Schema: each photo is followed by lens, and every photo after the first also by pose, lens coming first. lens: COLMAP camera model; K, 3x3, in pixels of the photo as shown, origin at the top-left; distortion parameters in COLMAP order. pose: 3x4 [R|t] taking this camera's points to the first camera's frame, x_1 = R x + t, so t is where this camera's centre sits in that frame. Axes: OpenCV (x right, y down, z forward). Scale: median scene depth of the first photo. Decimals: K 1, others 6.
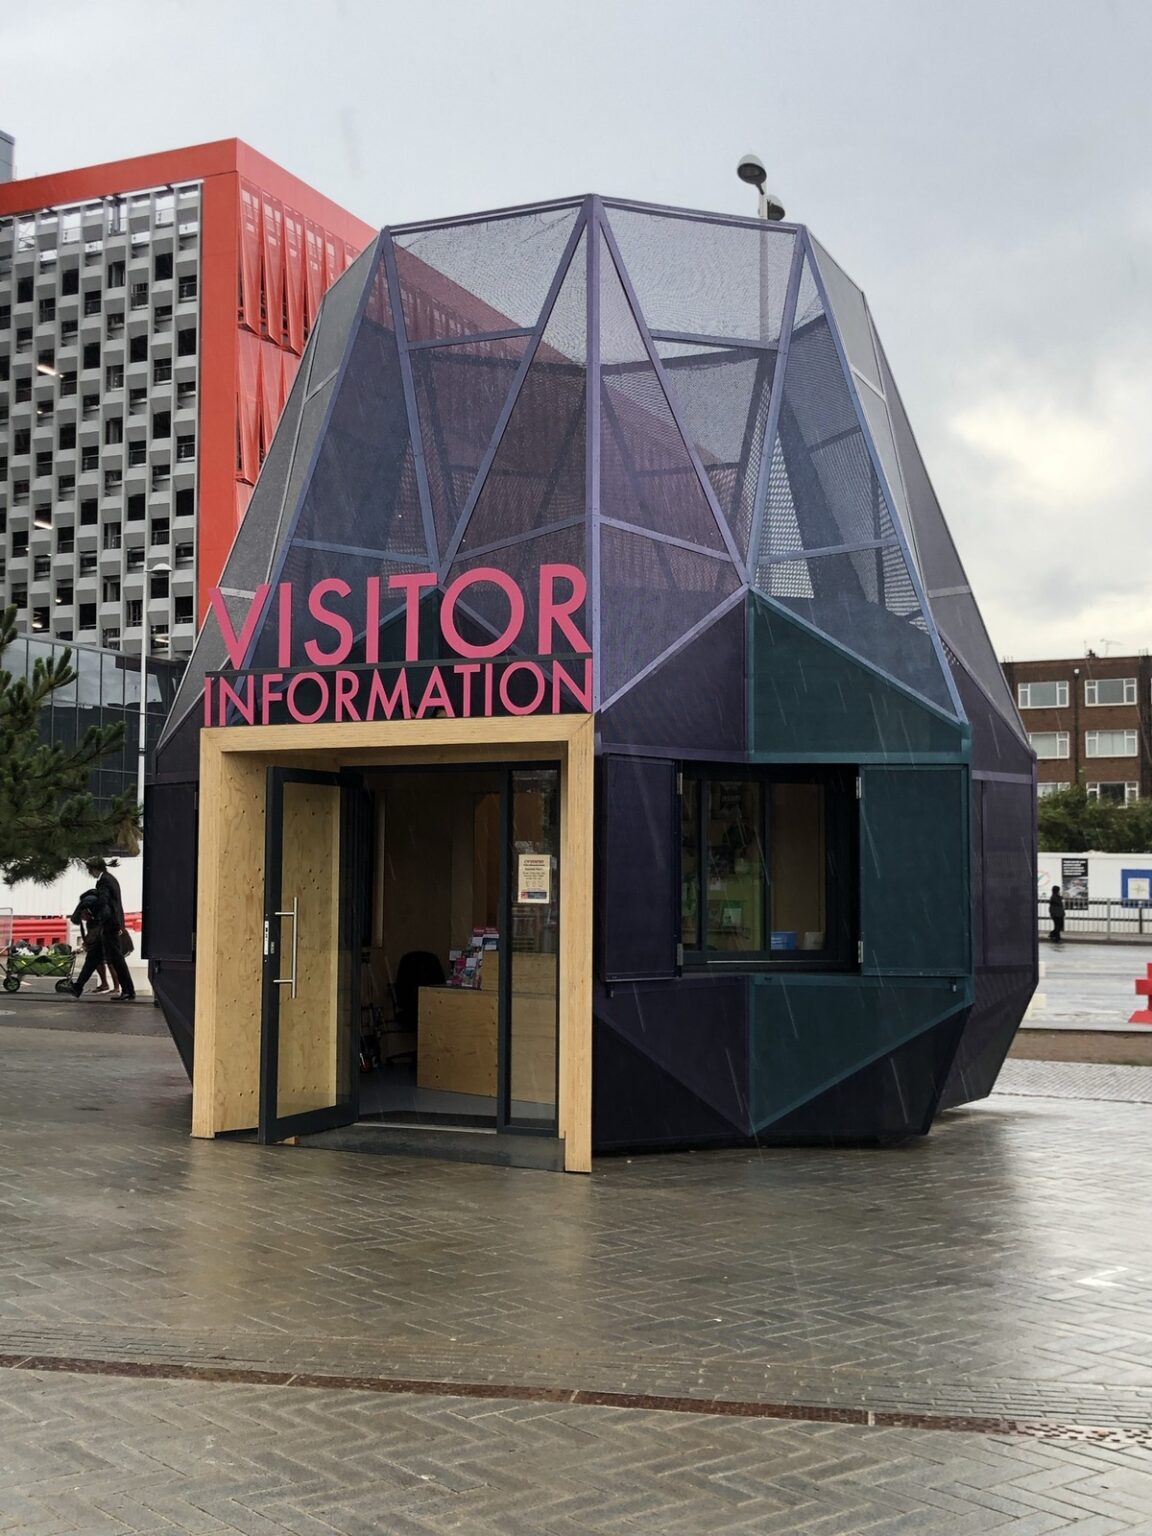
lens RADIAL K [[1779.5, 0, 576.0], [0, 1779.5, 768.0], [0, 0, 1]] dist [0.140075, 0.009341]
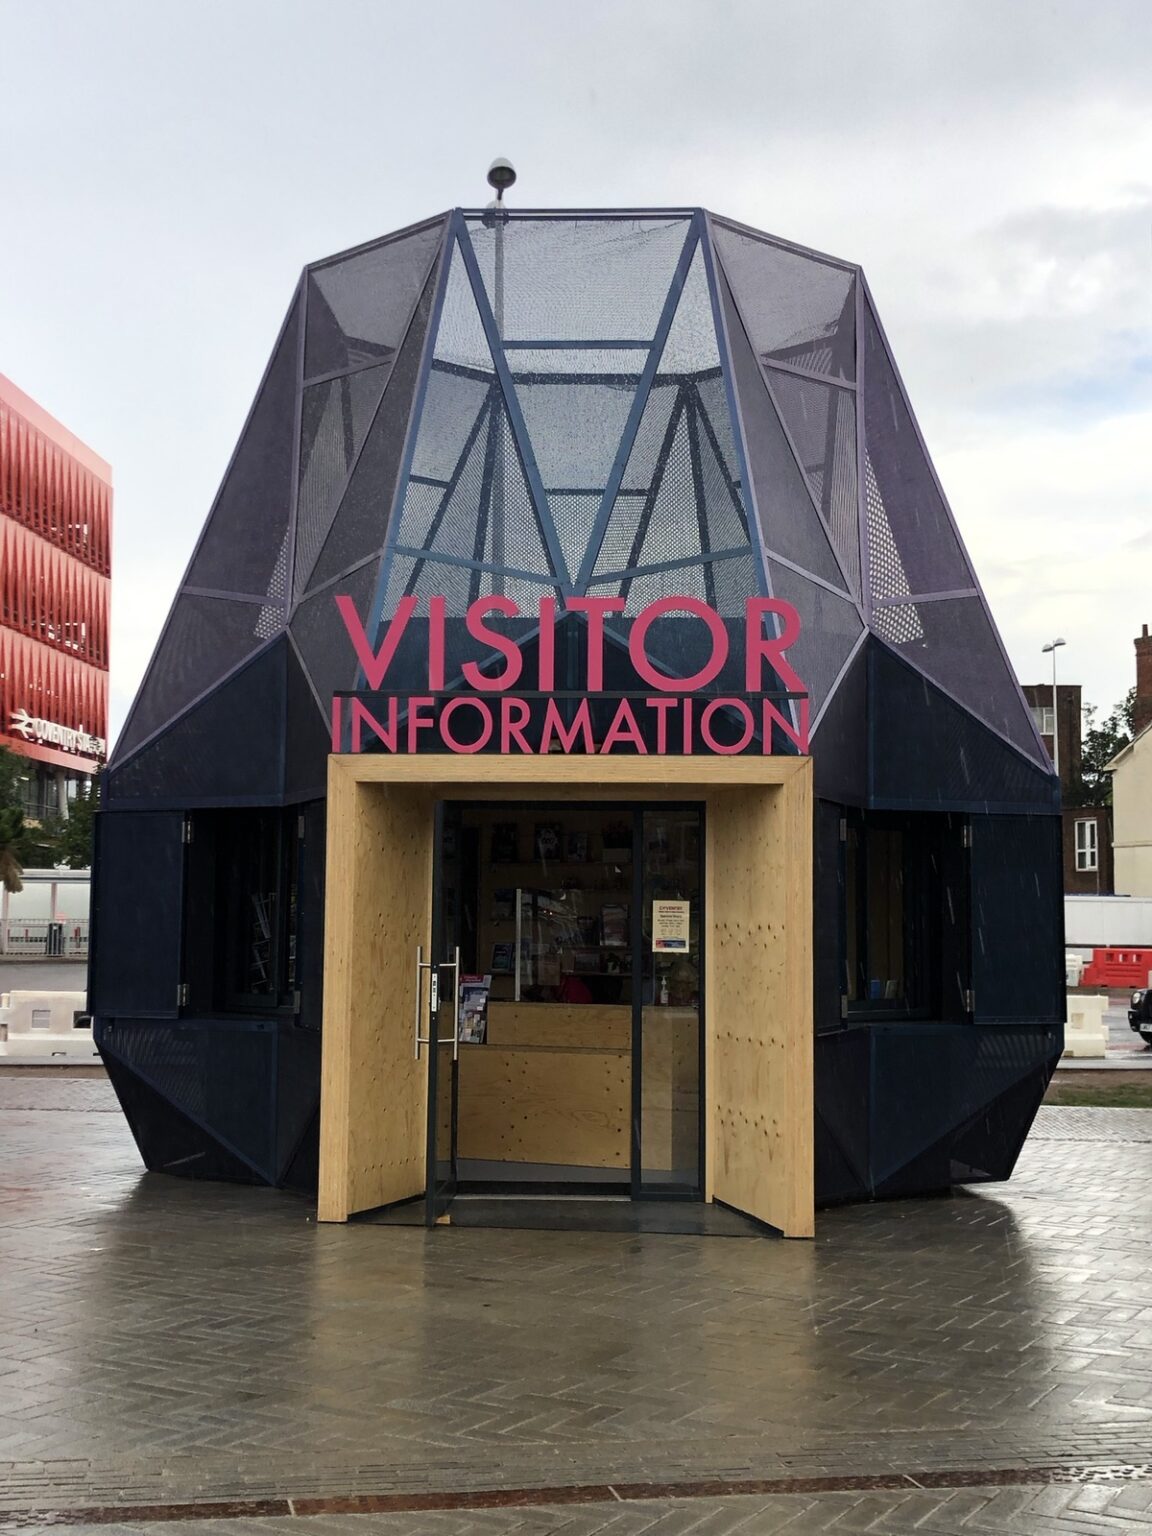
lens RADIAL K [[1896.3, 0, 576.0], [0, 1896.3, 768.0], [0, 0, 1]] dist [0.152132, -0.013578]
pose [[0.928794, 0.032193, 0.369196, -0.455169], [-0.028155, 0.999470, -0.016322, -0.003764], [-0.369526, 0.004765, 0.929208, 0.087847]]
